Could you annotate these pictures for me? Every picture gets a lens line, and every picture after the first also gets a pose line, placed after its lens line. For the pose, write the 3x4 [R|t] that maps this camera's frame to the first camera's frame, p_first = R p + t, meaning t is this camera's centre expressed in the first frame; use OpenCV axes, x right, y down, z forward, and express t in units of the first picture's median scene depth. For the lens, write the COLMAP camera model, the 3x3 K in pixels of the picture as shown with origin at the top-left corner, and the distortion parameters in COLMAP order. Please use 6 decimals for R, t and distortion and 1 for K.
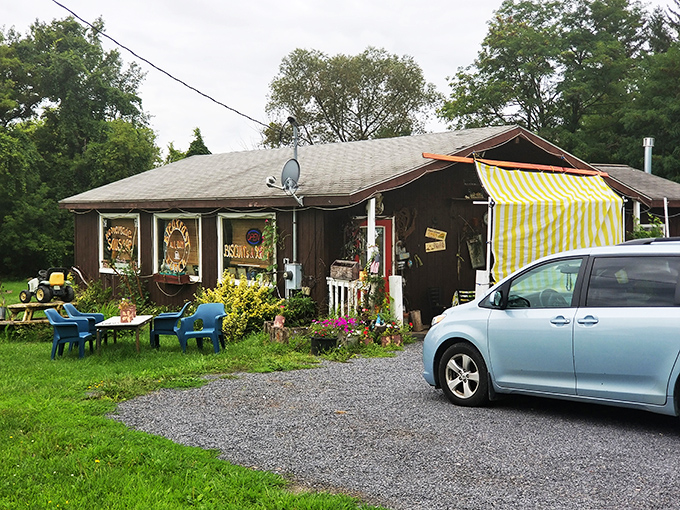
lens RADIAL K [[1029.3, 0, 340.1], [0, 1029.3, 254.7], [0, 0, 1]] dist [-0.041031, 0.000000]
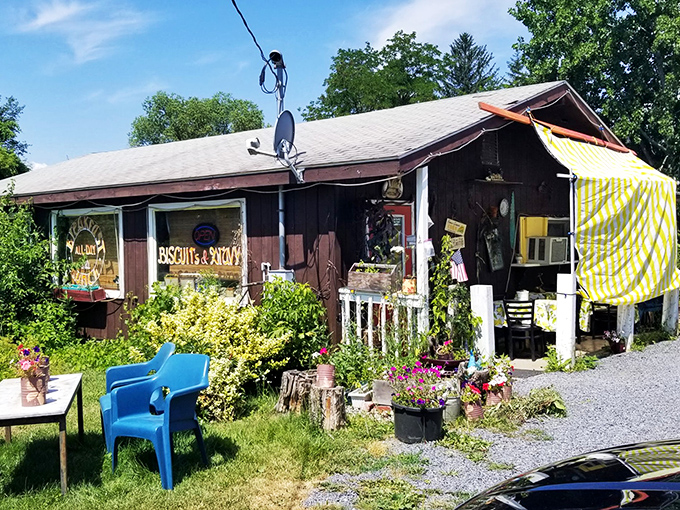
lens RADIAL K [[793.9, 0, 339.7], [0, 793.9, 254.2], [0, 0, 1]] dist [0.035758, 0.000000]
pose [[0.981863, -0.019358, 0.188599, -0.100488], [0.021429, 0.999730, -0.008945, 0.003446], [-0.188375, 0.012824, 0.982013, 0.449560]]
